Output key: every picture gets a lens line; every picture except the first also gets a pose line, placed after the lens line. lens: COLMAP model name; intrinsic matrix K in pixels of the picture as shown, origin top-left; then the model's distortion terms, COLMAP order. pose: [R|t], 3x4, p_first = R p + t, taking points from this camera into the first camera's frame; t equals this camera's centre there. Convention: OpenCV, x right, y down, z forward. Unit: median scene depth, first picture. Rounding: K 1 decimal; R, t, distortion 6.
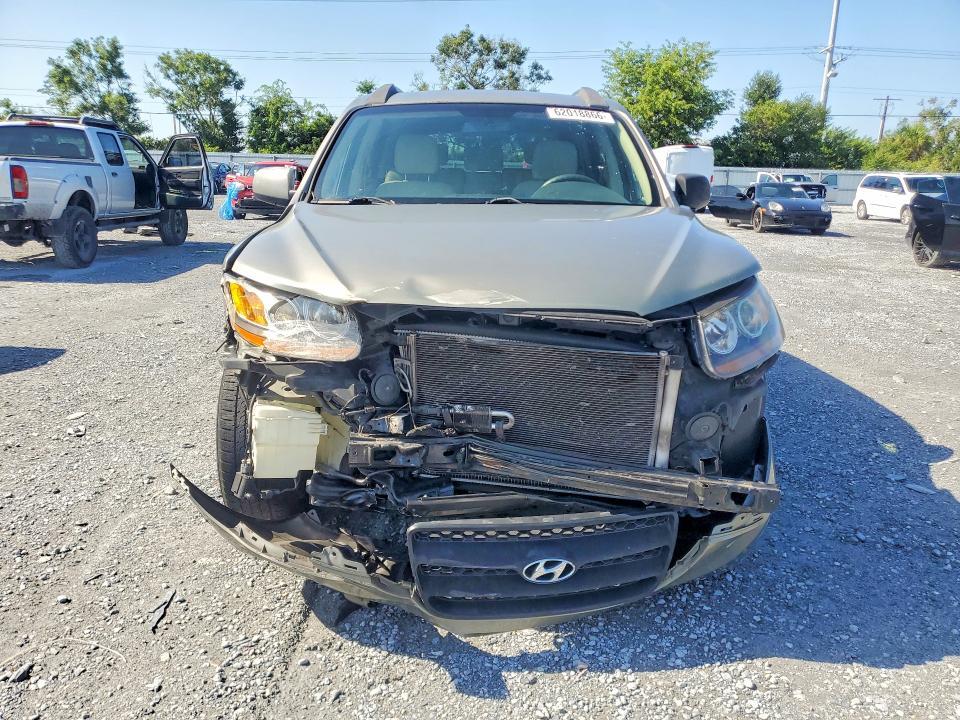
lens RADIAL K [[790.4, 0, 471.4], [0, 790.4, 360.3], [0, 0, 1]] dist [0.068546, -0.071852]
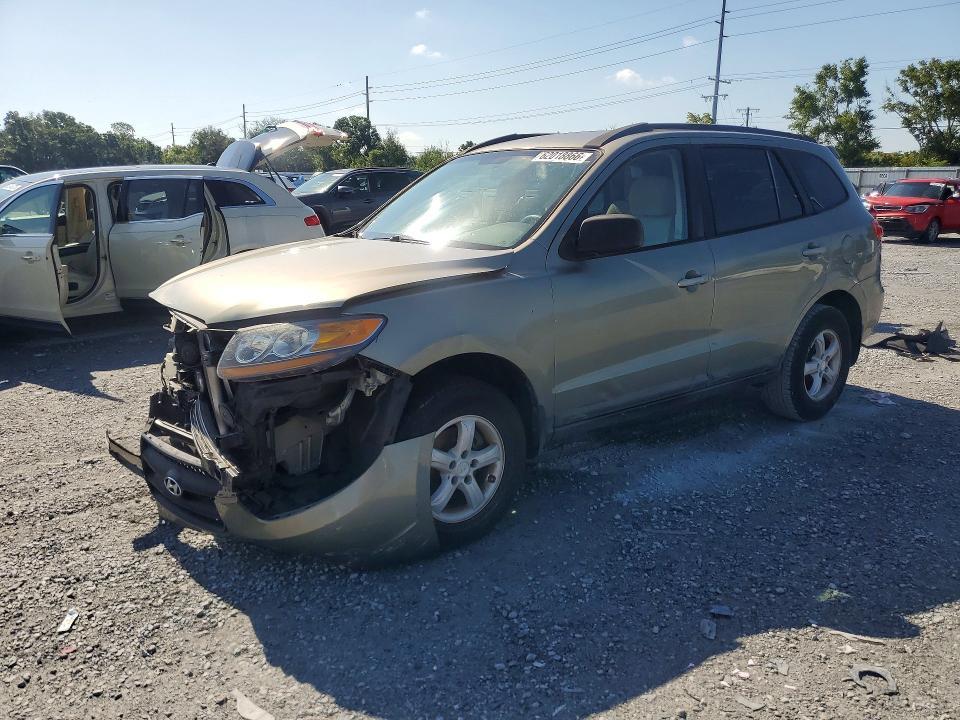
lens RADIAL K [[790.4, 0, 471.4], [0, 790.4, 360.3], [0, 0, 1]] dist [0.068546, -0.071852]
pose [[0.571797, 0.161018, -0.804439, 0.145751], [-0.174415, 0.981993, 0.072583, -0.015923], [0.801641, 0.098804, 0.589584, 0.050084]]
